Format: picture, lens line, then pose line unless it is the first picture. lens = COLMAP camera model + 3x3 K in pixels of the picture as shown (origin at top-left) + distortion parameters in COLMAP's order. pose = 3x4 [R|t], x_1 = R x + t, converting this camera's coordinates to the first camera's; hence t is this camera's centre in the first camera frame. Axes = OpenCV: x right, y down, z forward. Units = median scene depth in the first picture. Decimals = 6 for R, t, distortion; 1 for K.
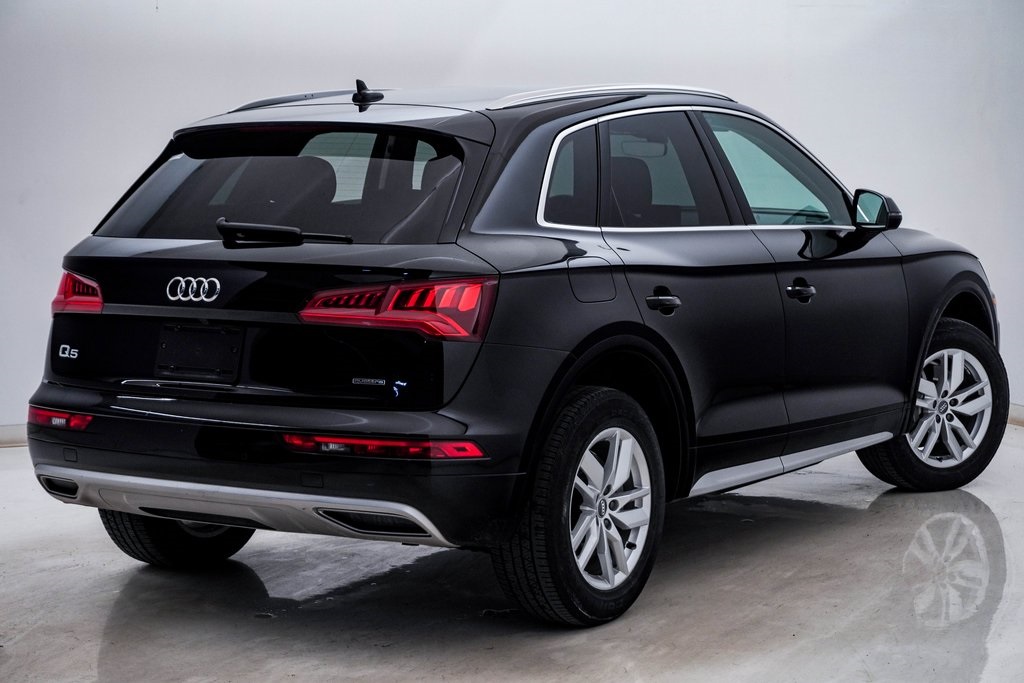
lens RADIAL K [[2170.5, 0, 512.9], [0, 2170.5, 342.3], [0, 0, 1]] dist [0.015713, 0.000000]
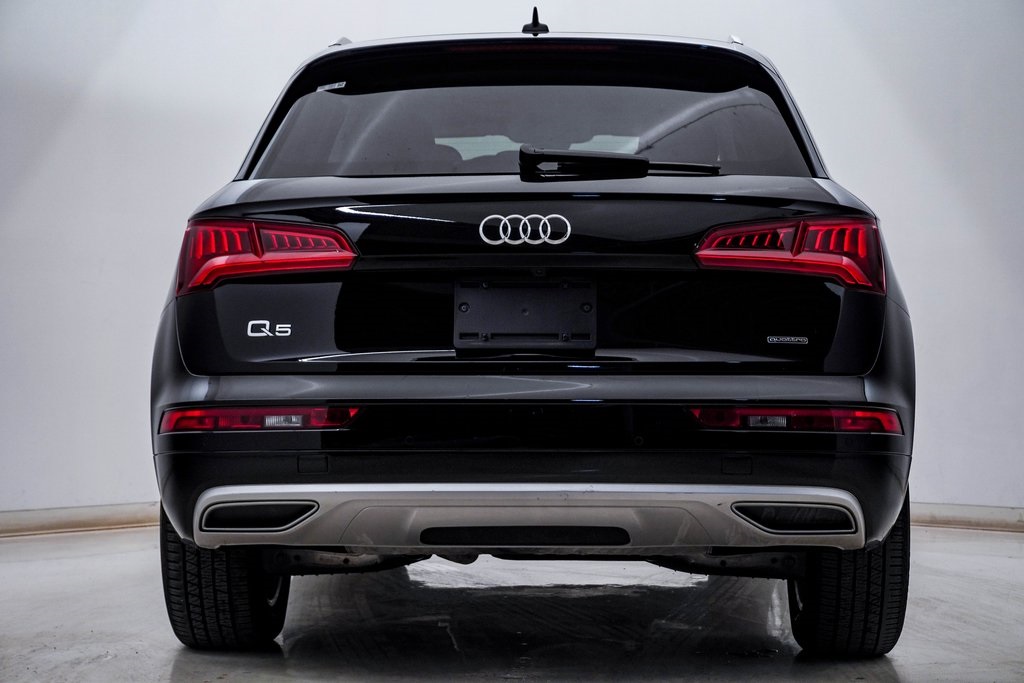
lens RADIAL K [[2170.5, 0, 518.3], [0, 2170.5, 340.2], [0, 0, 1]] dist [0.015713, 0.000000]
pose [[0.856534, 0.008119, 0.516026, -0.514781], [0.044478, 0.994995, -0.089483, 0.077925], [-0.514170, 0.099598, 0.851886, 0.341351]]
